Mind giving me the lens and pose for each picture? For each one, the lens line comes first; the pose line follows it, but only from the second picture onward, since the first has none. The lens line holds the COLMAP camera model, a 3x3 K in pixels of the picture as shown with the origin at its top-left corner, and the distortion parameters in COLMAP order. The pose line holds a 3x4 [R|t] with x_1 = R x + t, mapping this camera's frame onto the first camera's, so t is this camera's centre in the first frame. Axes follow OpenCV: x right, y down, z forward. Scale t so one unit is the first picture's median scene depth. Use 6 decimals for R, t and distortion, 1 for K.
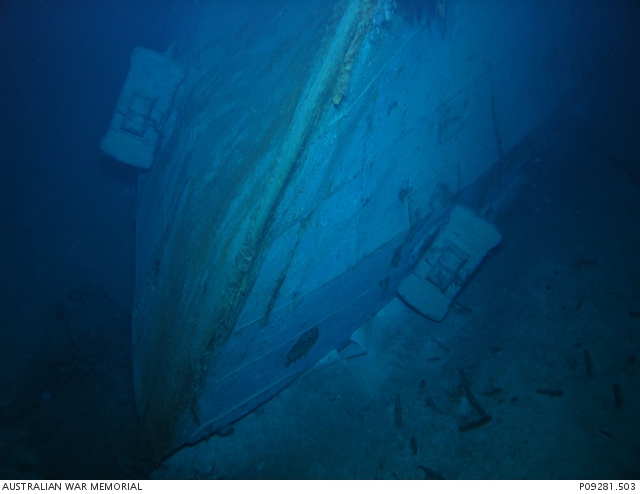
lens RADIAL K [[830.3, 0, 317.6], [0, 830.3, 238.4], [0, 0, 1]] dist [-0.190415, 0.357015]
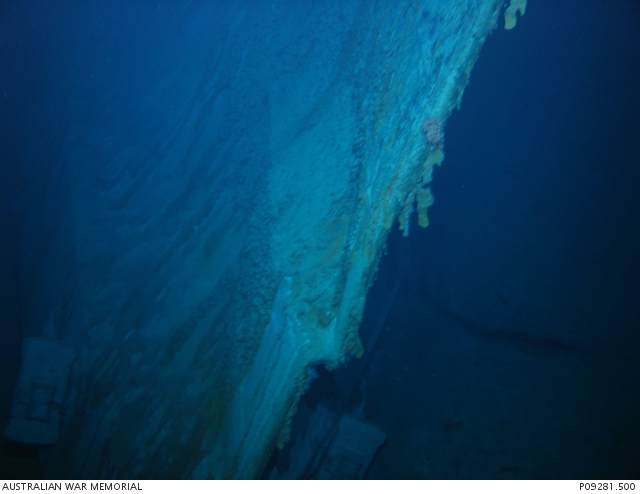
lens RADIAL K [[830.3, 0, 317.6], [0, 830.3, 238.4], [0, 0, 1]] dist [-0.190415, 0.357015]
pose [[0.951762, -0.178656, 0.249463, -0.104071], [0.190001, 0.981538, -0.021959, -0.265822], [-0.240934, 0.068298, 0.968135, -0.100756]]
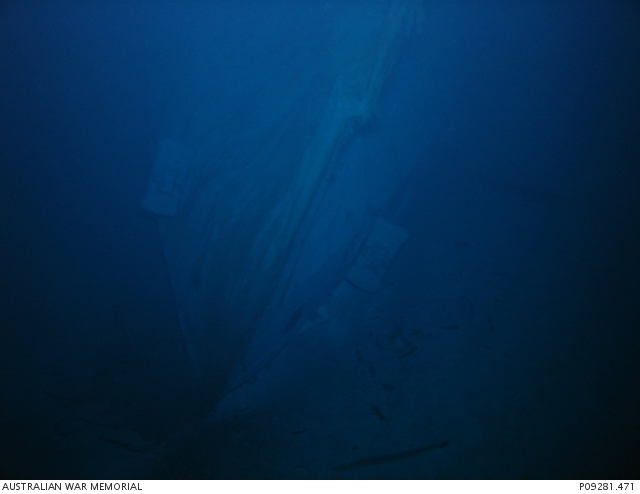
lens RADIAL K [[830.3, 0, 317.6], [0, 830.3, 238.4], [0, 0, 1]] dist [-0.190415, 0.357015]
pose [[0.981635, -0.114650, 0.152471, -0.191857], [0.114496, 0.993375, 0.009819, -0.030806], [-0.152586, 0.007819, 0.988259, -0.544166]]
